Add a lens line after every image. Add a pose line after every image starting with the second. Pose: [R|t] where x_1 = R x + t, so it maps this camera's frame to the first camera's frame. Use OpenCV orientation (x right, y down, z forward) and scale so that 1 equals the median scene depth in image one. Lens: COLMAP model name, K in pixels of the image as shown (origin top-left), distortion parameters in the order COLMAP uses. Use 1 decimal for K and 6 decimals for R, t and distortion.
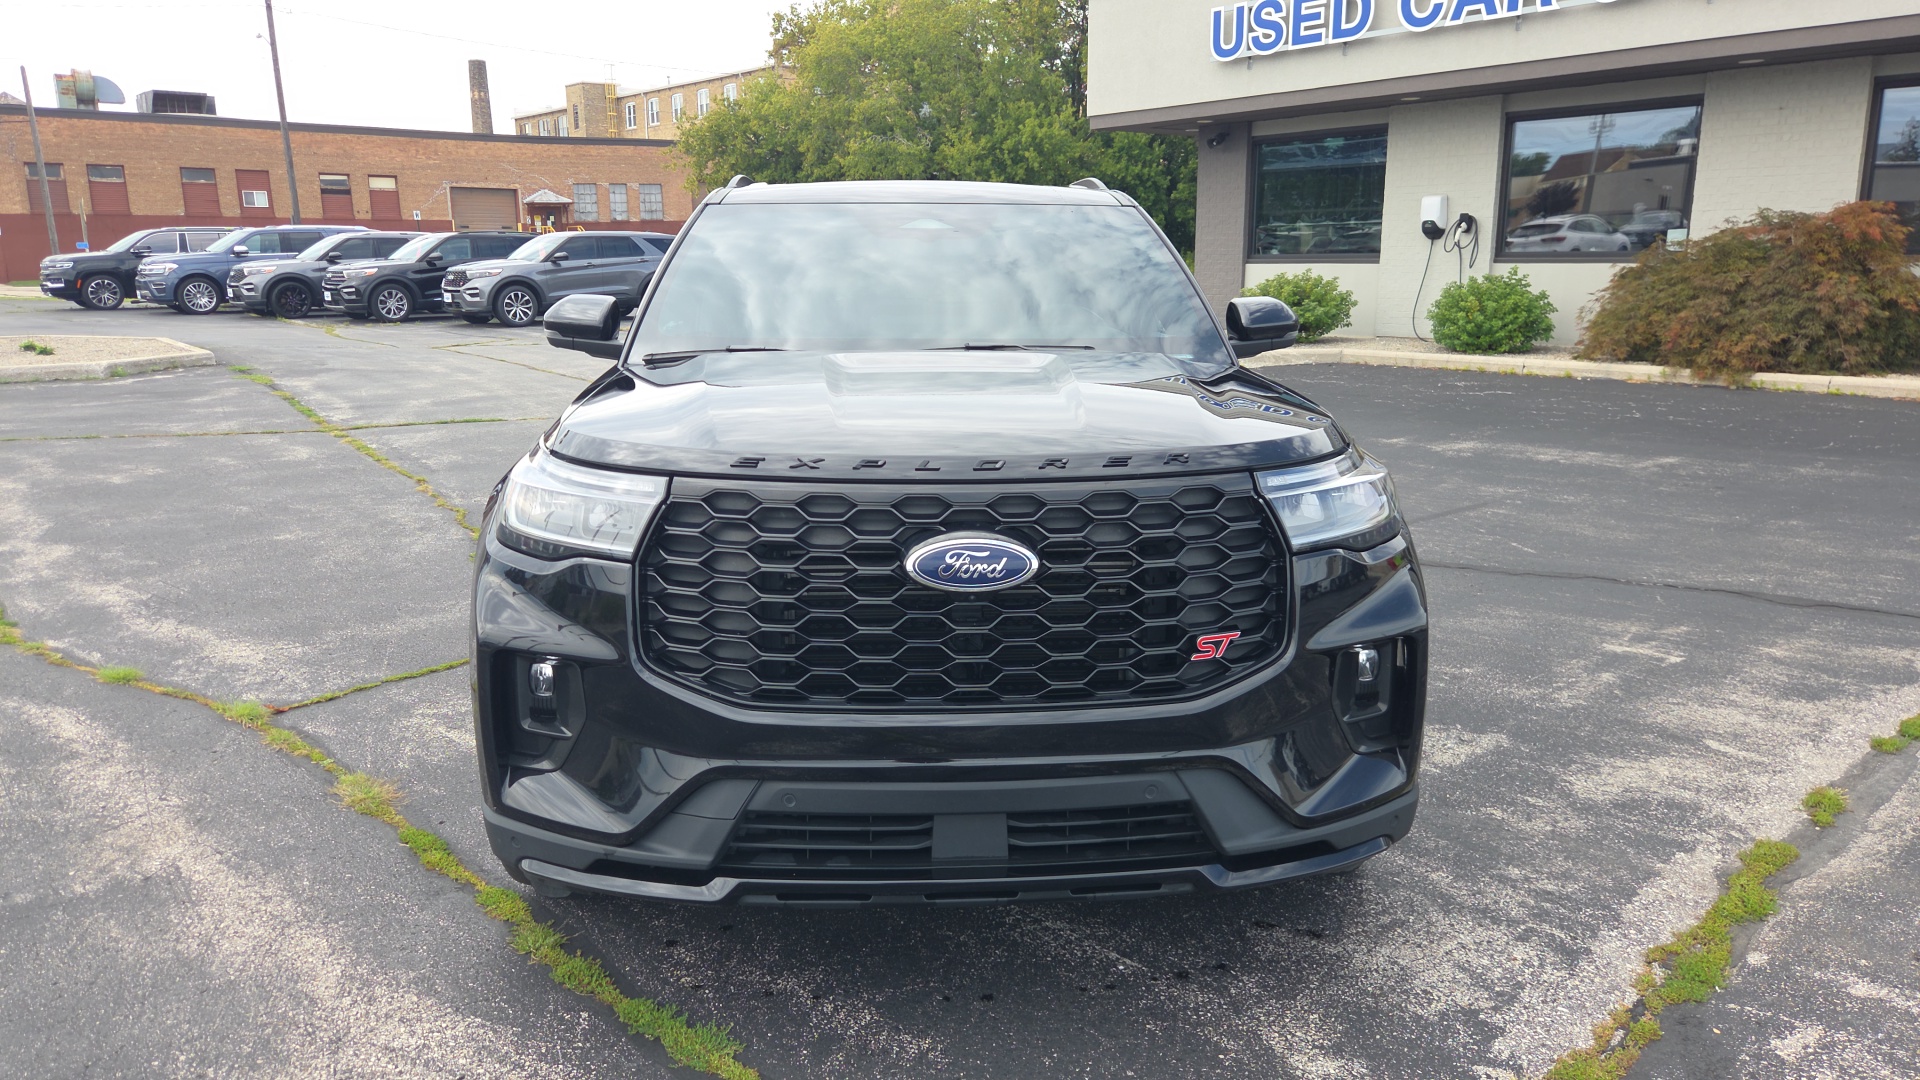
lens RADIAL K [[1280.0, 0, 962.3], [0, 1280.0, 527.9], [0, 0, 1]] dist [0.064037, -0.052004]
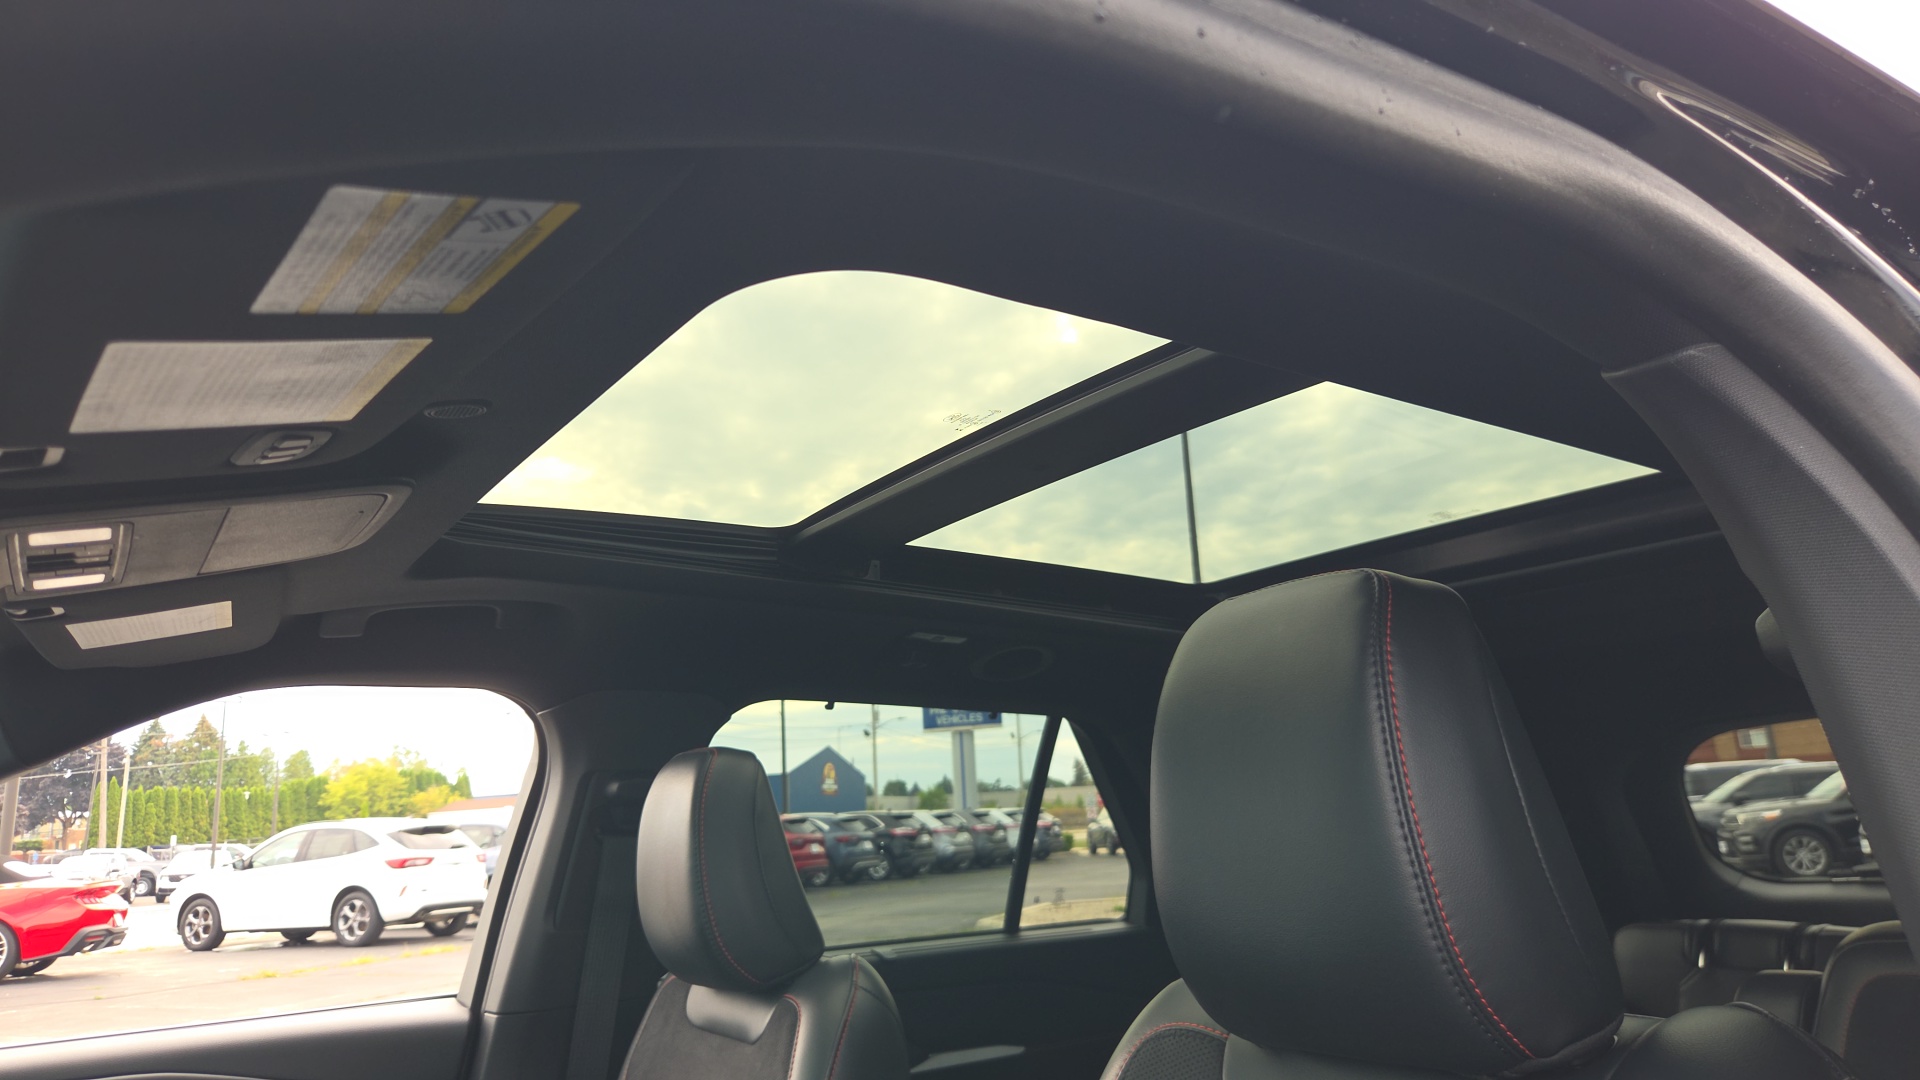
lens RADIAL K [[1301.5, 0, 962.0], [0, 1301.5, 515.5], [0, 0, 1]] dist [0.059630, -0.058517]
pose [[0.492087, -0.222921, -0.841520, 0.027687], [-0.139840, 0.933864, -0.329156, -0.030846], [0.859241, 0.279651, 0.428369, 0.162940]]
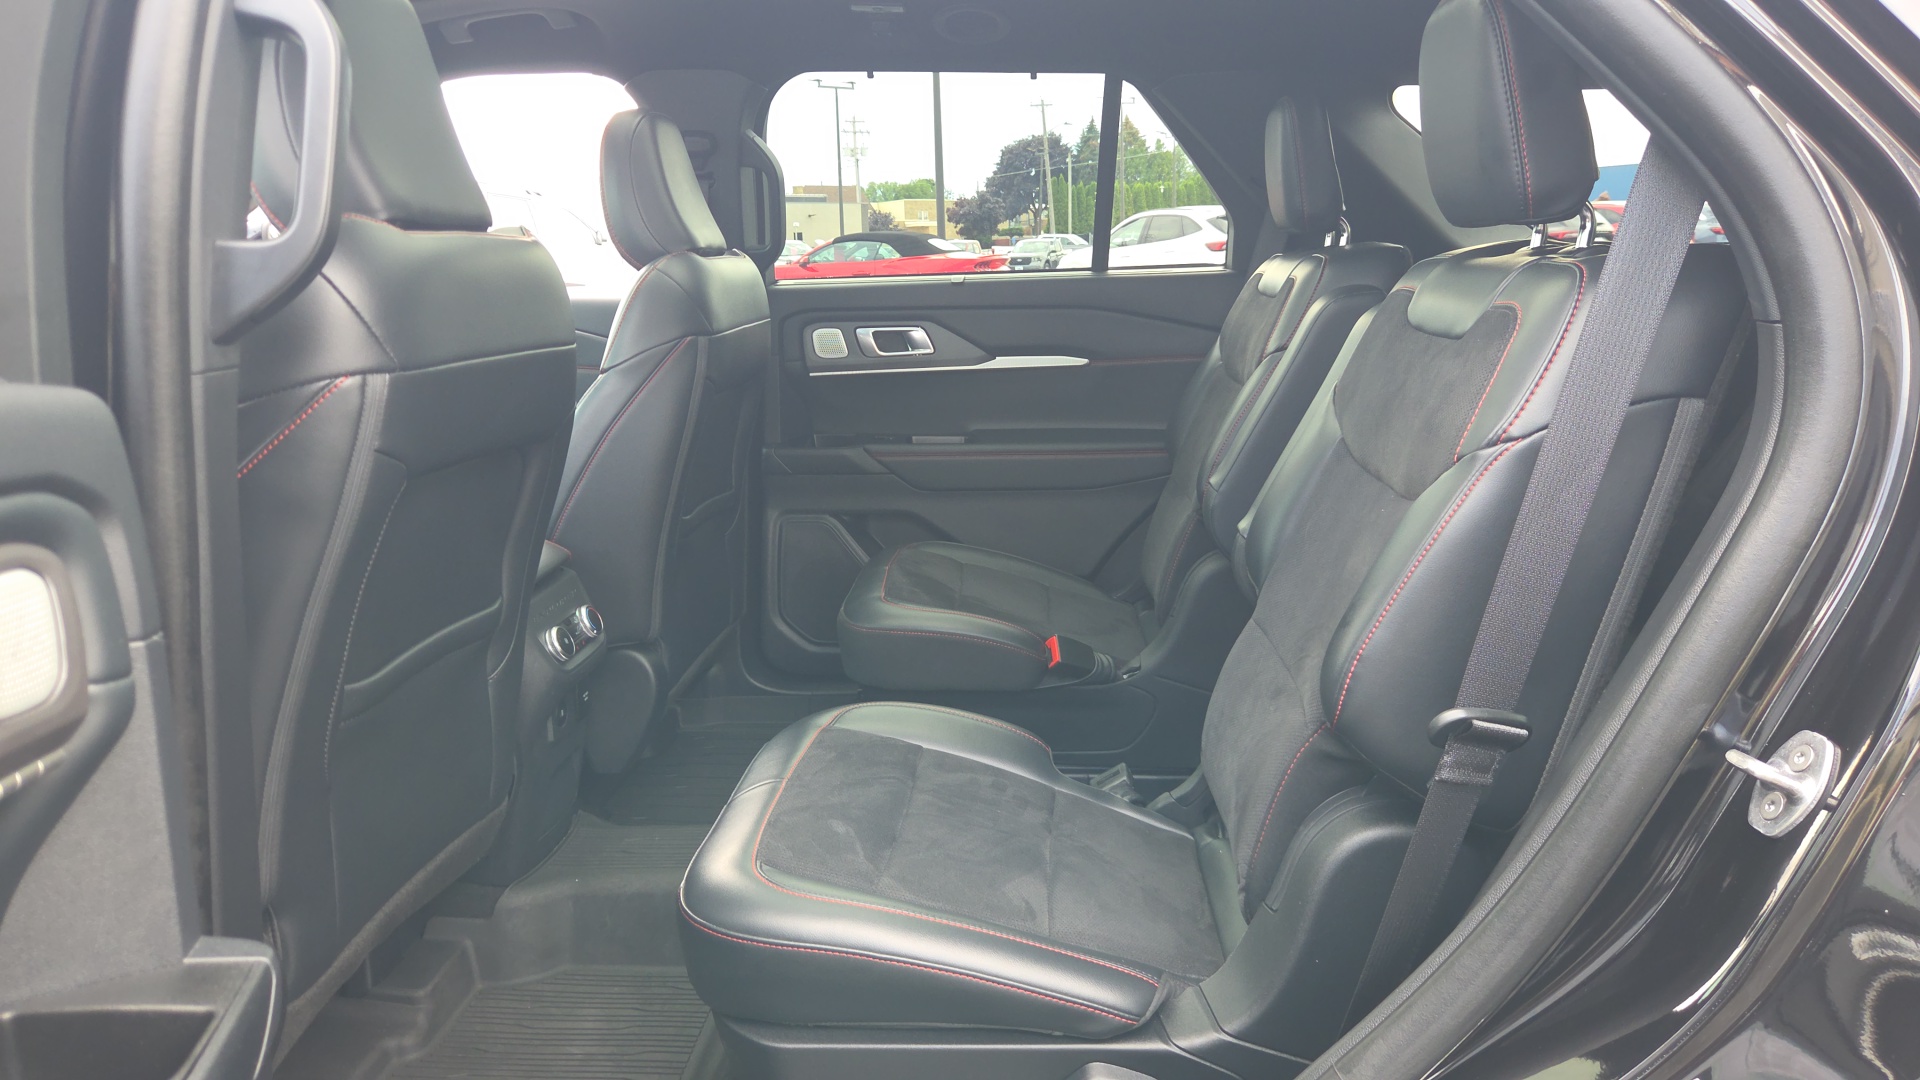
lens RADIAL K [[1301.5, 0, 962.0], [0, 1301.5, 515.5], [0, 0, 1]] dist [0.059630, -0.058517]
pose [[-0.128748, 0.197330, -0.971846, 0.051451], [-0.180082, 0.959056, 0.218590, -0.035551], [0.975189, 0.203155, -0.087941, 0.208711]]
